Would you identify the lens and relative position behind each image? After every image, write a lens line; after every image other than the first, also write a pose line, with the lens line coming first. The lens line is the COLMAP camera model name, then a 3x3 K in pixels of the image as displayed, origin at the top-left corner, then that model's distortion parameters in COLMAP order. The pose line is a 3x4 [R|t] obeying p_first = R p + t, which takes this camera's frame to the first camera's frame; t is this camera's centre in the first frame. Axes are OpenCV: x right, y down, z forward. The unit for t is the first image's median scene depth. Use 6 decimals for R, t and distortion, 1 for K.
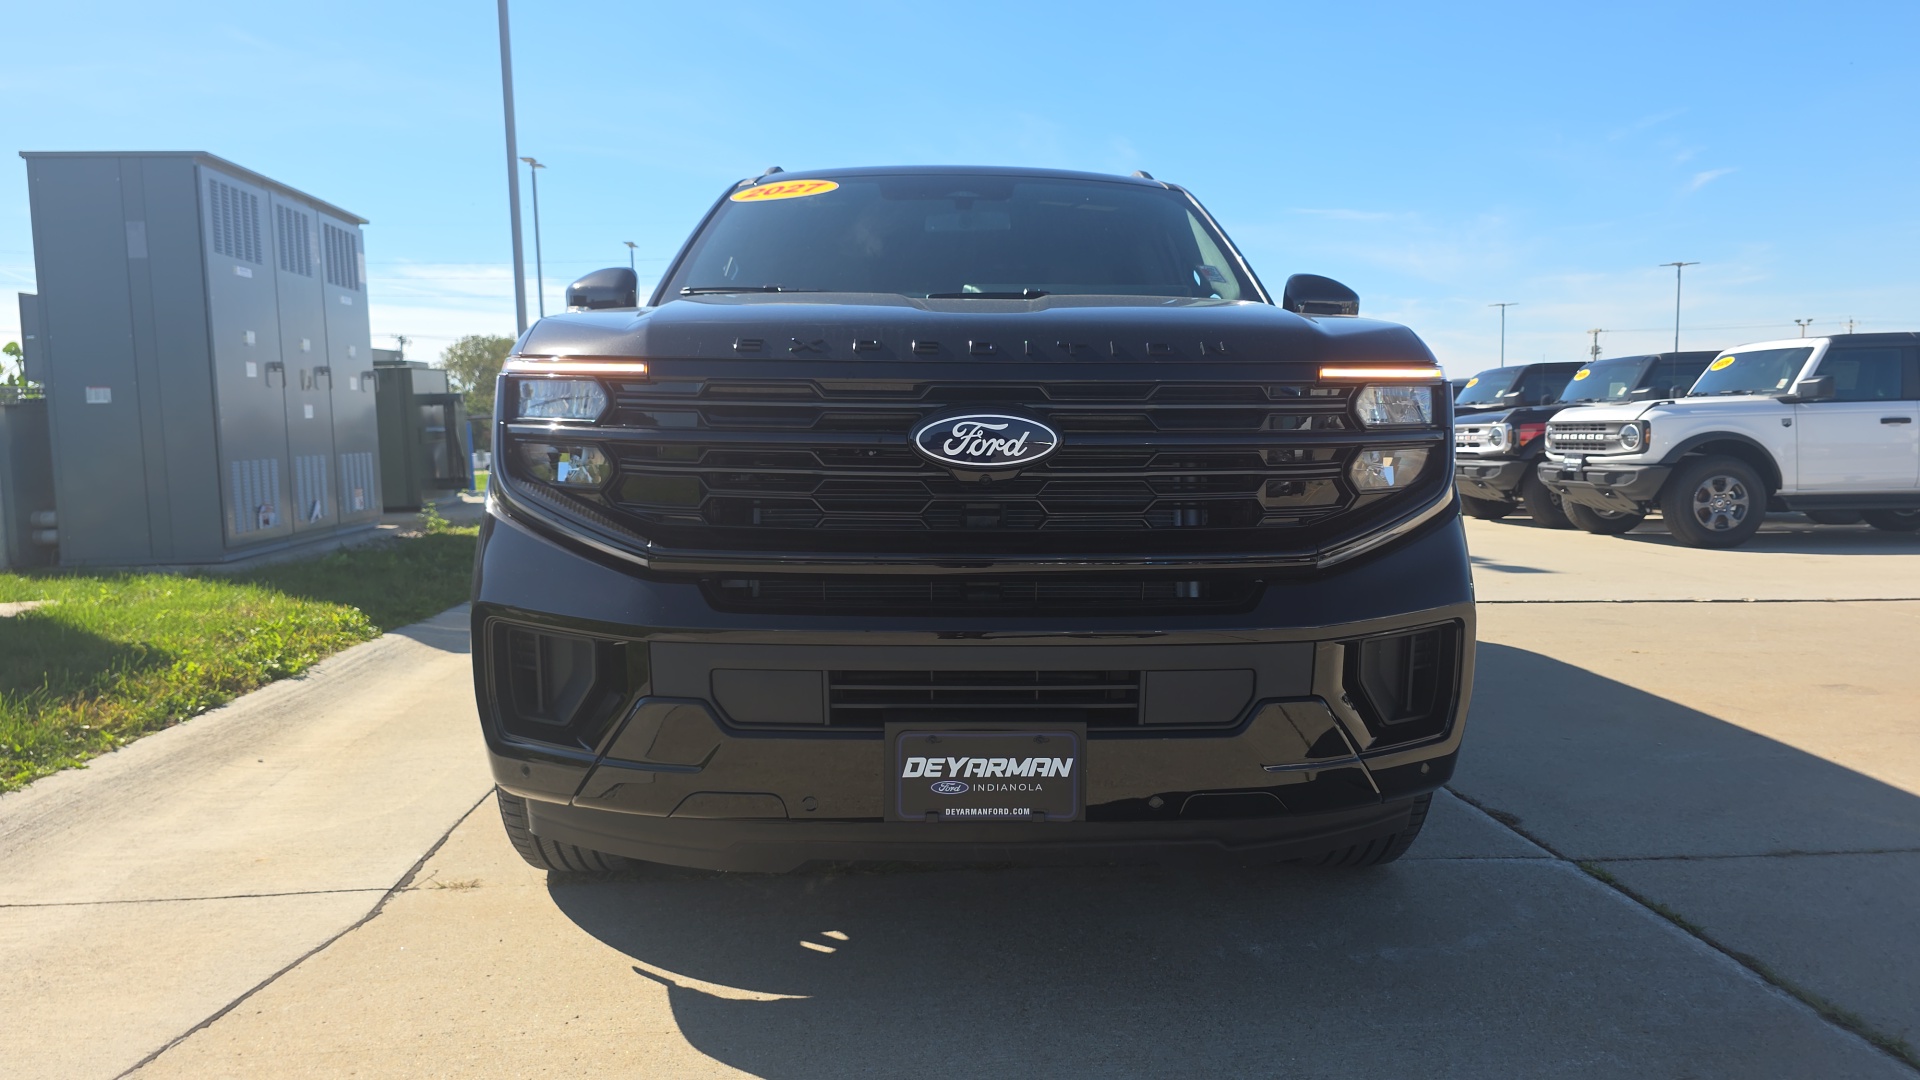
lens RADIAL K [[1301.0, 0, 968.2], [0, 1301.0, 542.4], [0, 0, 1]] dist [0.077657, -0.084964]
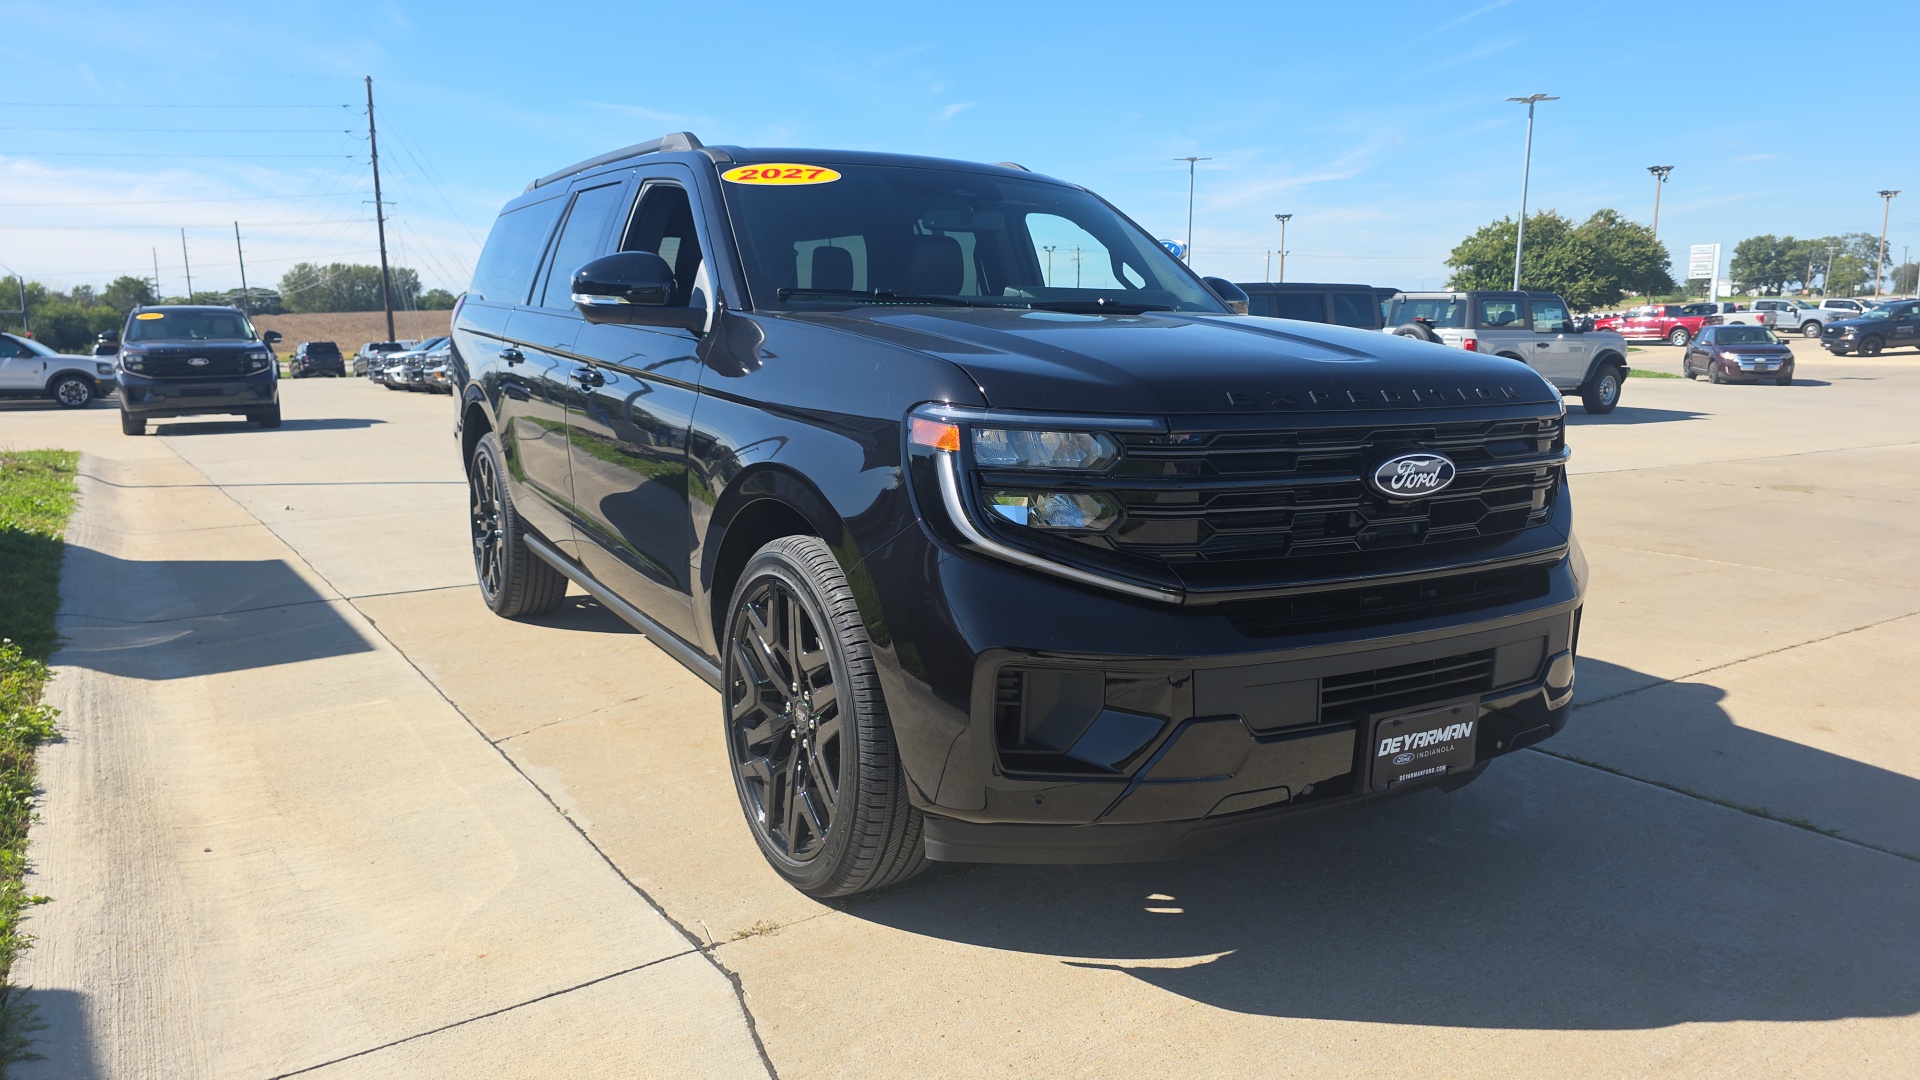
lens RADIAL K [[1297.6, 0, 966.8], [0, 1297.6, 538.3], [0, 0, 1]] dist [0.074826, -0.082693]
pose [[0.869052, -0.075958, 0.488855, -0.954071], [0.040441, 0.995743, 0.082825, -0.137853], [-0.493065, -0.052210, 0.868424, 0.137663]]
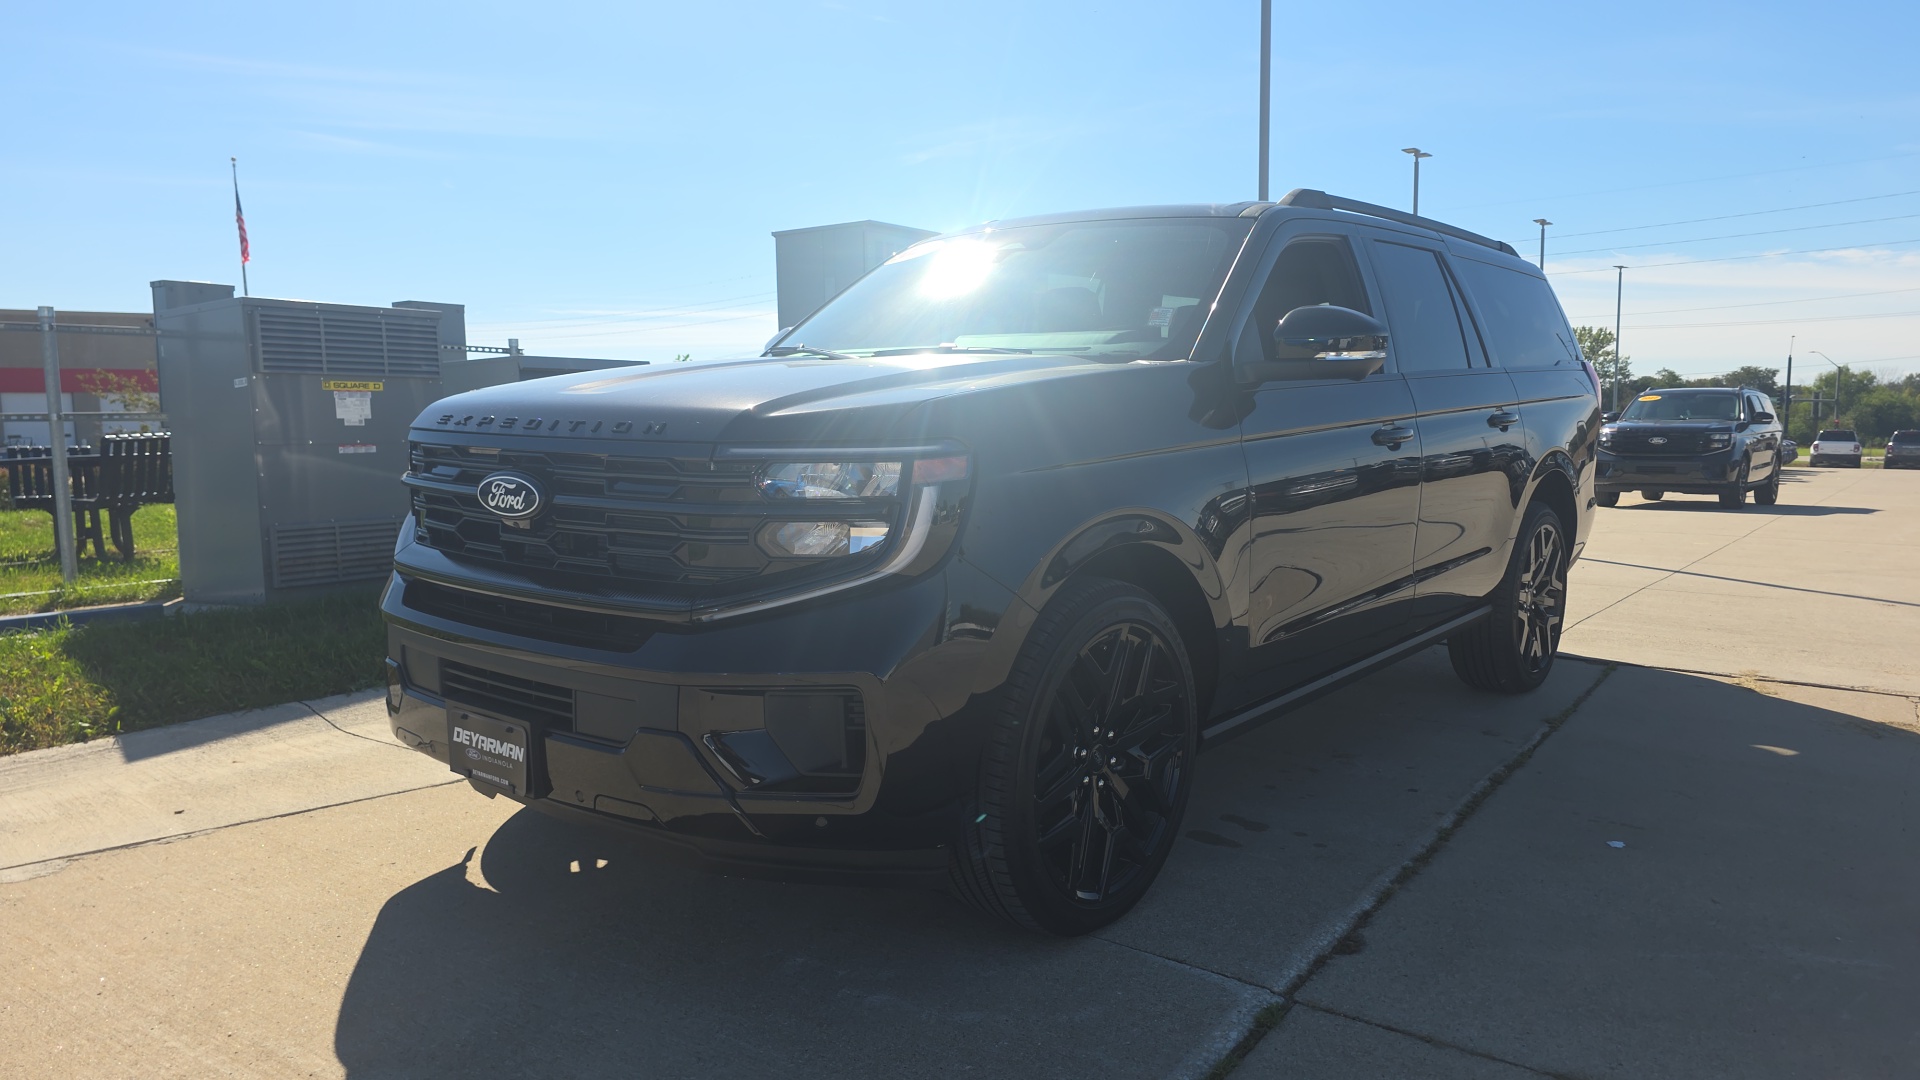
lens RADIAL K [[1279.4, 0, 964.9], [0, 1279.4, 553.5], [0, 0, 1]] dist [0.108893, -0.125685]
pose [[0.759426, 0.080708, -0.645568, 1.201253], [-0.066143, 0.996712, 0.046800, -0.111909], [0.647222, 0.007159, 0.762268, 0.306594]]
